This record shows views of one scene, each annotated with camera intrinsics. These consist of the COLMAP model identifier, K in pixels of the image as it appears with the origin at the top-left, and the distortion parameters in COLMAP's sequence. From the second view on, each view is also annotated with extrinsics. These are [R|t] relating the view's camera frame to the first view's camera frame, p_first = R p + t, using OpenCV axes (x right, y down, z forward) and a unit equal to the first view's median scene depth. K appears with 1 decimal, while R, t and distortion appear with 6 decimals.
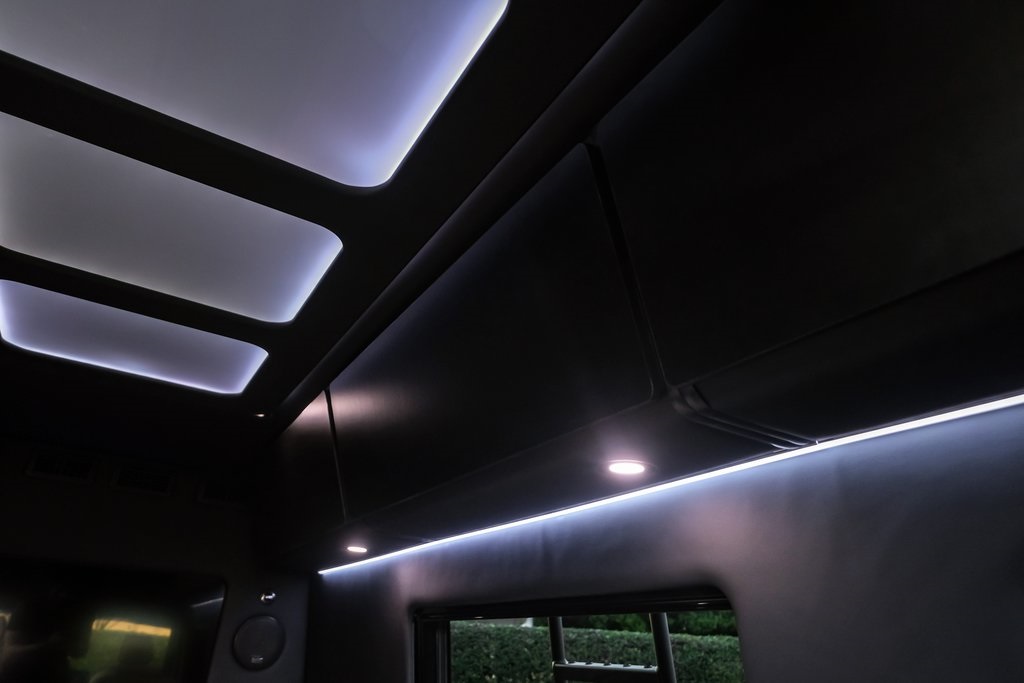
lens RADIAL K [[677.3, 0, 510.0], [0, 677.3, 367.7], [0, 0, 1]] dist [0.057889, 0.001784]
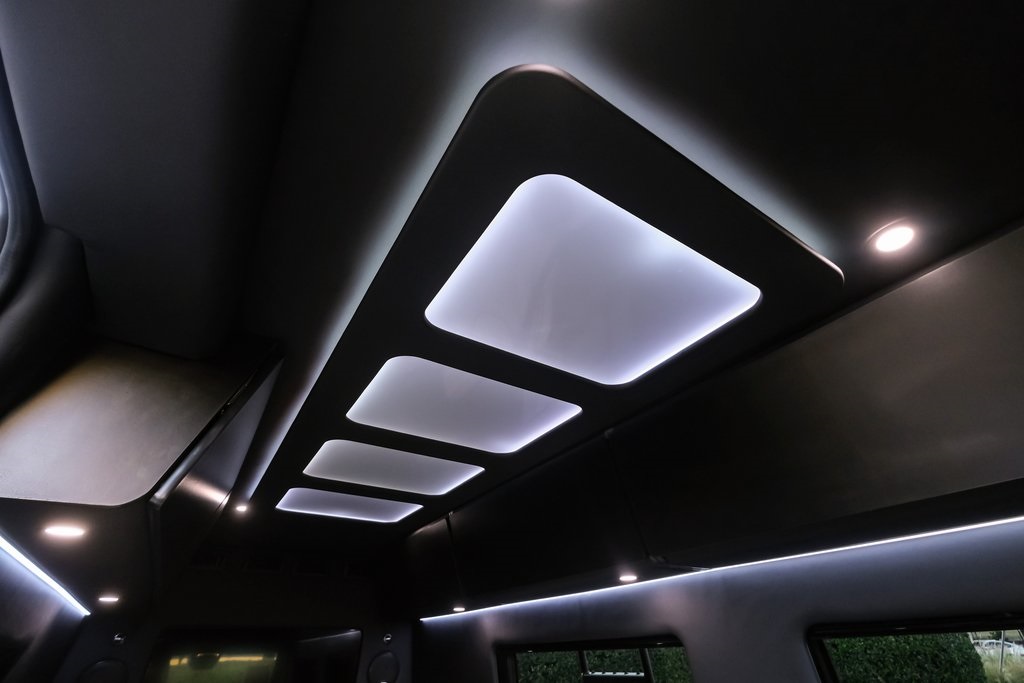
lens RADIAL K [[456.7, 0, 532.0], [0, 456.7, 337.9], [0, 0, 1]] dist [-0.001626, -0.000324]
pose [[0.995533, -0.040779, 0.085159, -0.123475], [0.056974, 0.978664, -0.197412, -0.181285], [-0.075291, 0.201382, 0.976615, -0.295607]]
